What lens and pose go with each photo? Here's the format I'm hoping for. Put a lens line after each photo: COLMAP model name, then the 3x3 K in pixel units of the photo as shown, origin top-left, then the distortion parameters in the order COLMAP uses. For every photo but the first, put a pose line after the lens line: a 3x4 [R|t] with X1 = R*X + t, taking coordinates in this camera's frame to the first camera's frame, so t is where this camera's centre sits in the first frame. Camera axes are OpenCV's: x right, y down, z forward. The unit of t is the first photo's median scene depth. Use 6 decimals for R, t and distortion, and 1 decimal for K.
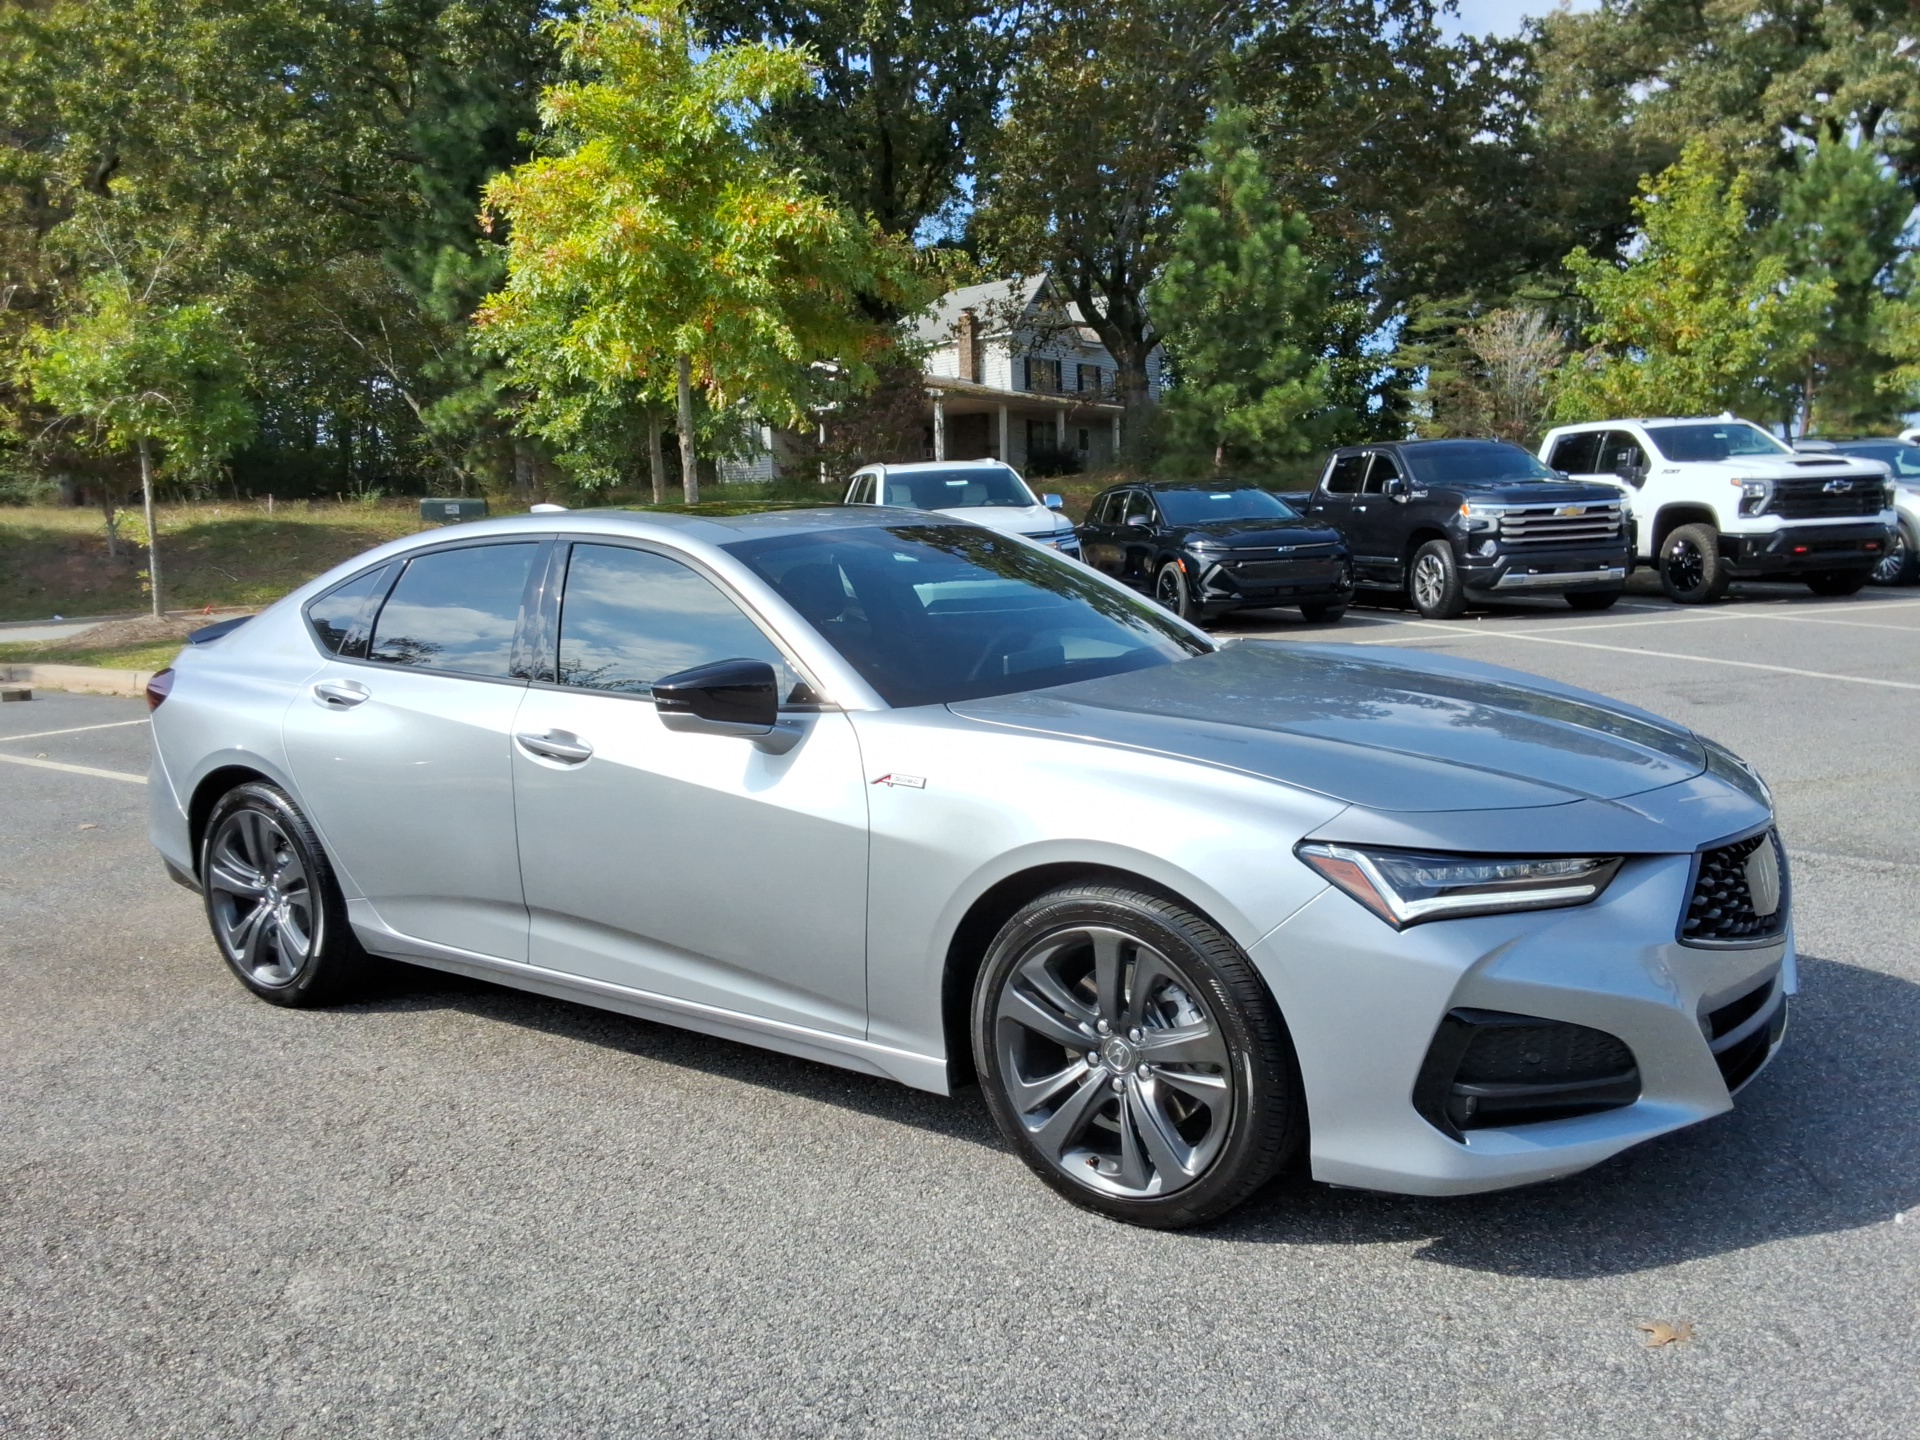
lens RADIAL K [[1564.9, 0, 967.0], [0, 1564.9, 717.2], [0, 0, 1]] dist [0.079605, -0.157367]
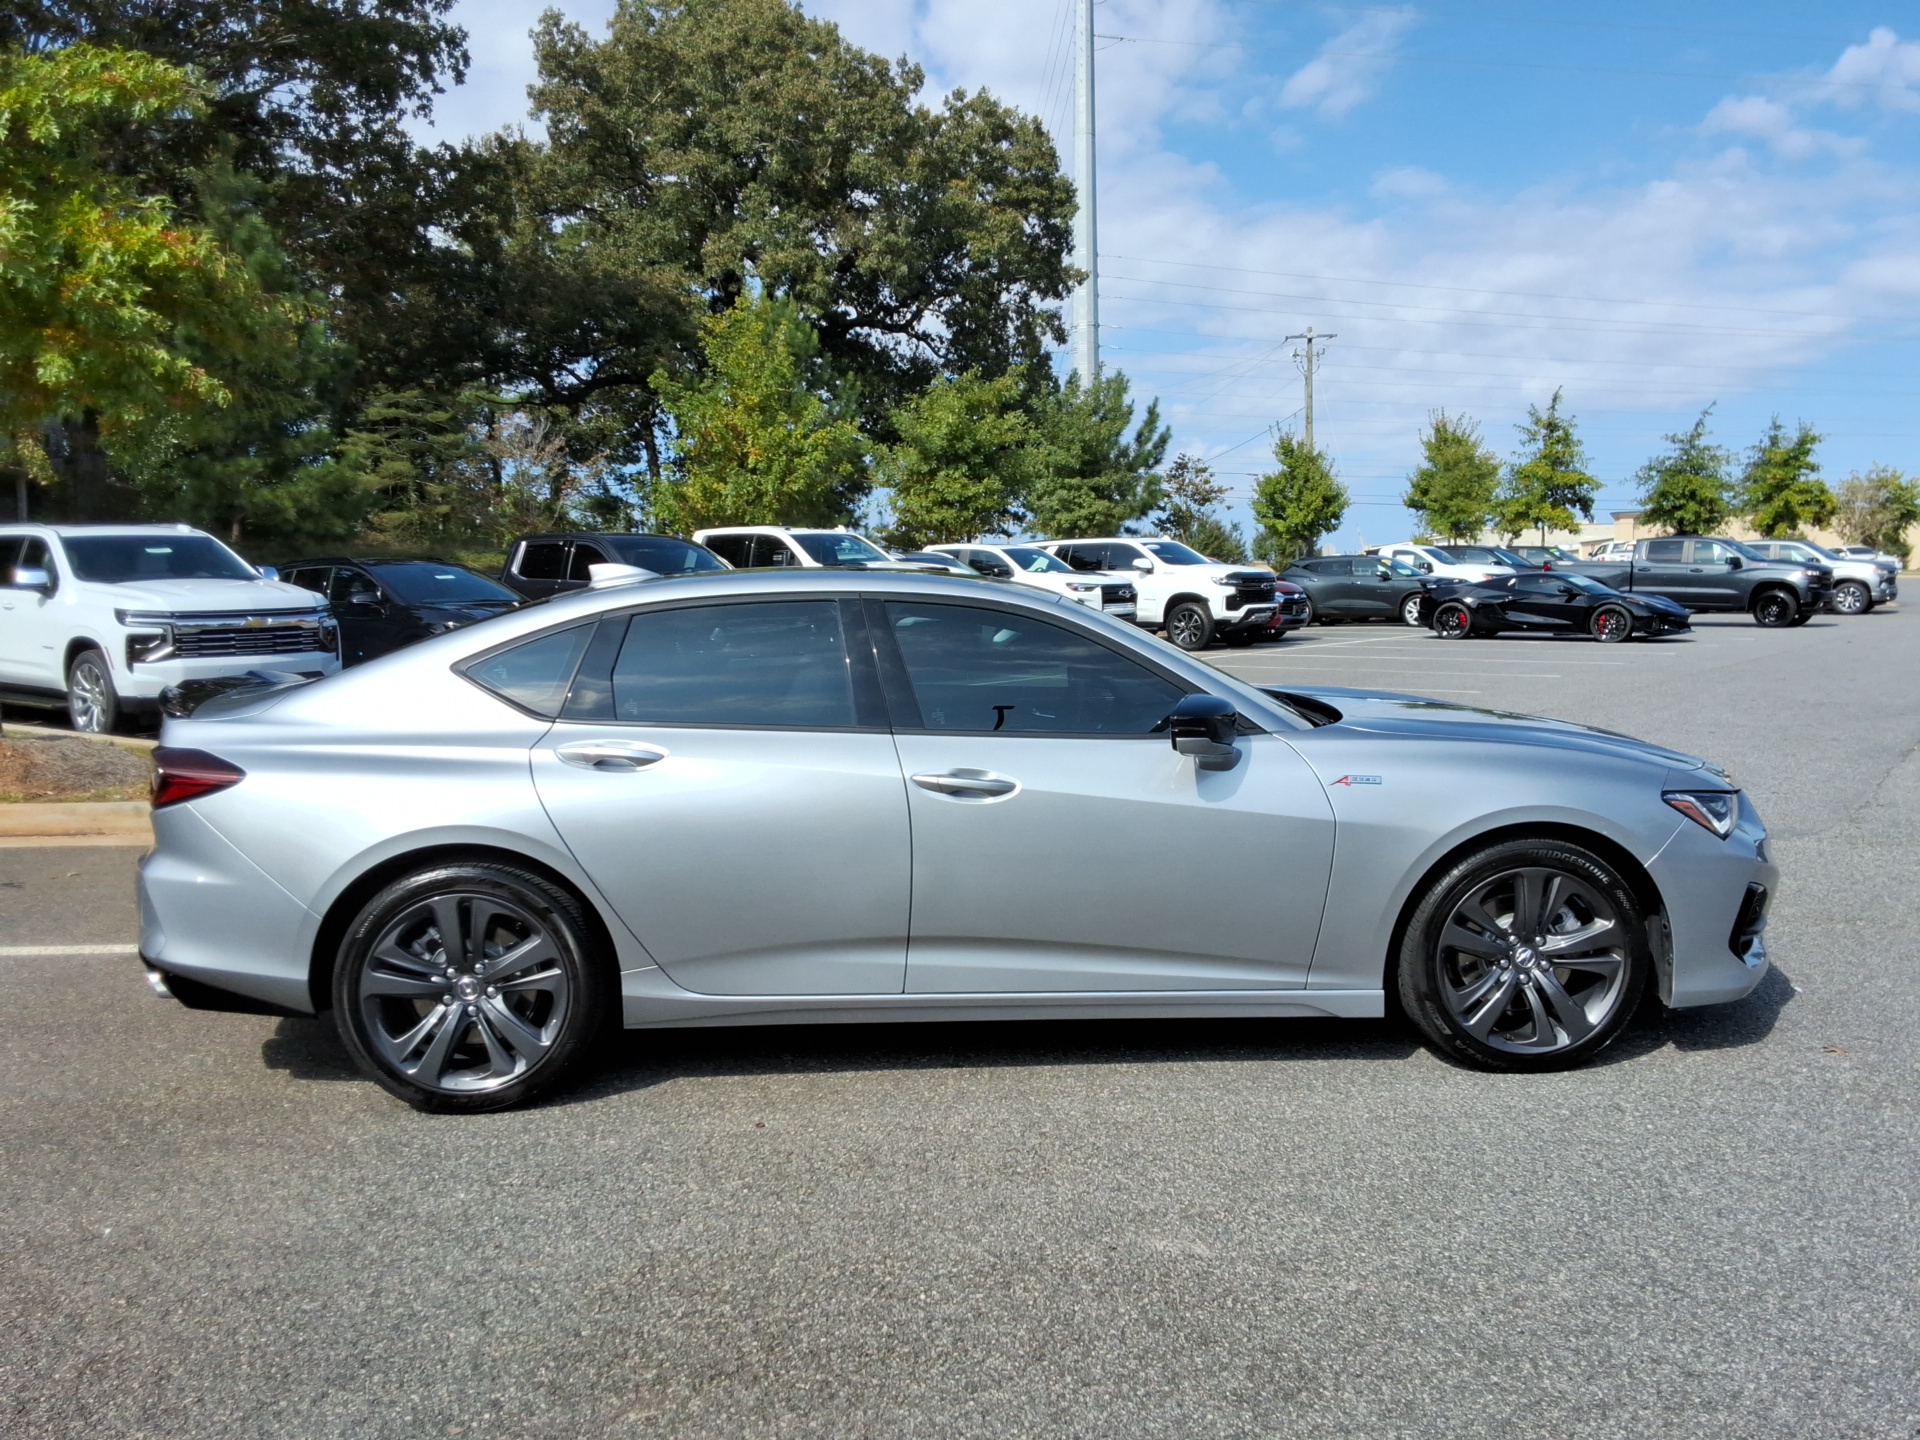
lens RADIAL K [[1564.9, 0, 955.8], [0, 1564.9, 715.0], [0, 0, 1]] dist [0.079605, -0.157367]
pose [[0.764214, -0.019415, 0.644670, -0.185791], [0.057436, 0.997624, -0.038041, 0.002164], [-0.642400, 0.066099, 0.763514, 0.030279]]
